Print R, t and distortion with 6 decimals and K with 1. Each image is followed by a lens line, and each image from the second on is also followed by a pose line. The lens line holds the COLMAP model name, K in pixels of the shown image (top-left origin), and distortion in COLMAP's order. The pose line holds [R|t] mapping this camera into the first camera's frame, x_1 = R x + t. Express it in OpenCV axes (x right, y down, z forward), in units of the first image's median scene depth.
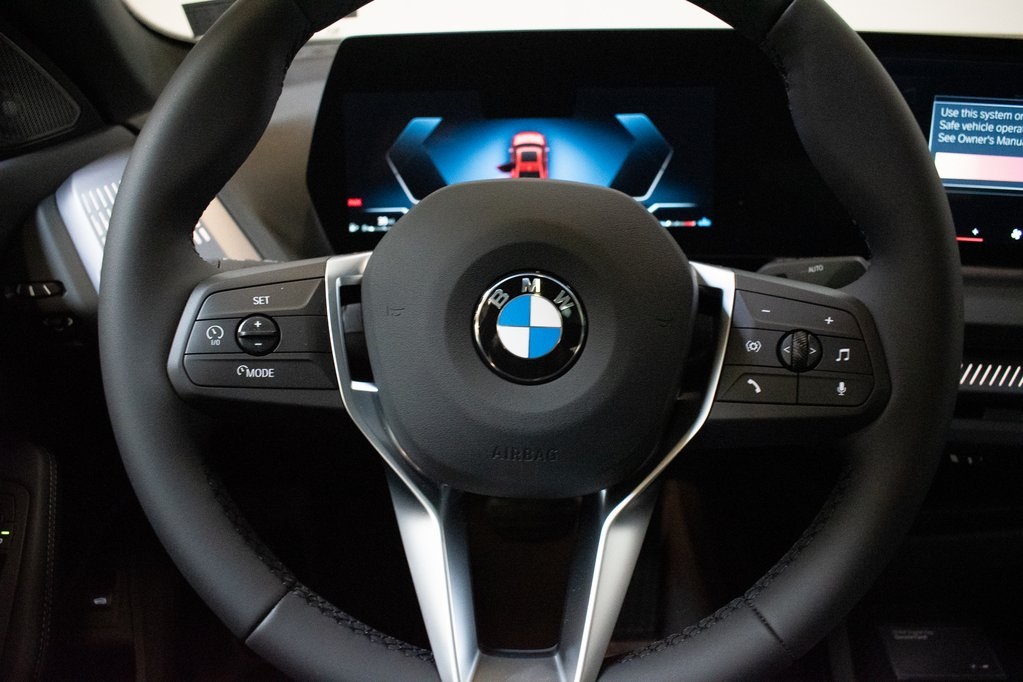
lens RADIAL K [[789.4, 0, 536.4], [0, 789.4, 339.9], [0, 0, 1]] dist [-0.095789, -0.000830]
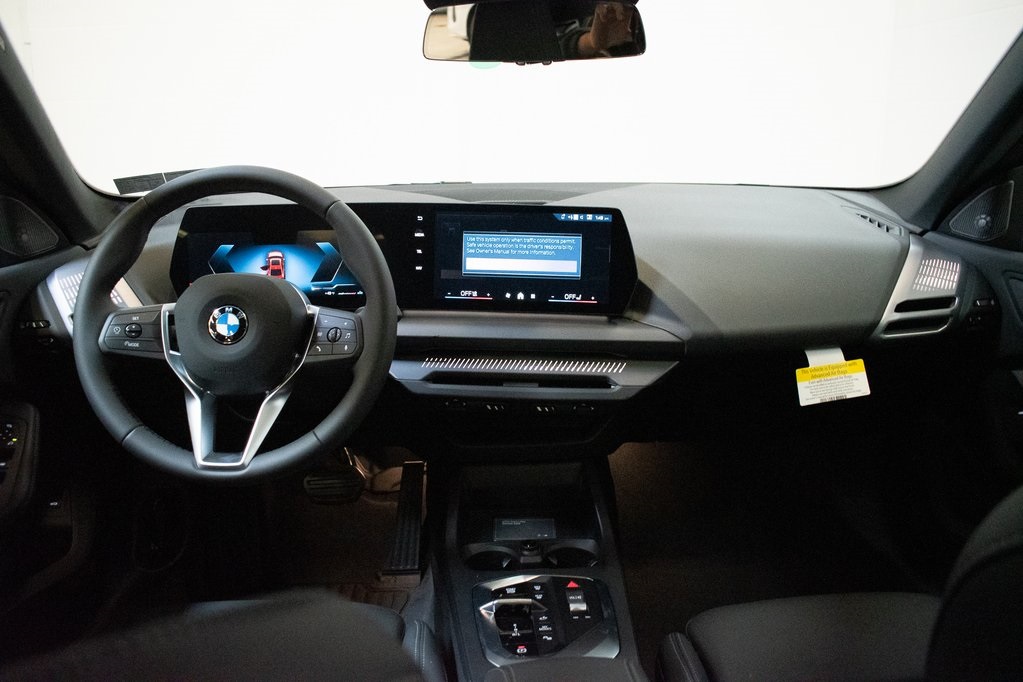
lens RADIAL K [[789.4, 0, 536.4], [0, 789.4, 339.9], [0, 0, 1]] dist [-0.095789, -0.000830]
pose [[0.997393, -0.007613, 0.071752, 0.752530], [0.016028, 0.992951, -0.117436, 0.322425], [-0.070353, 0.118280, 0.990485, -1.541294]]
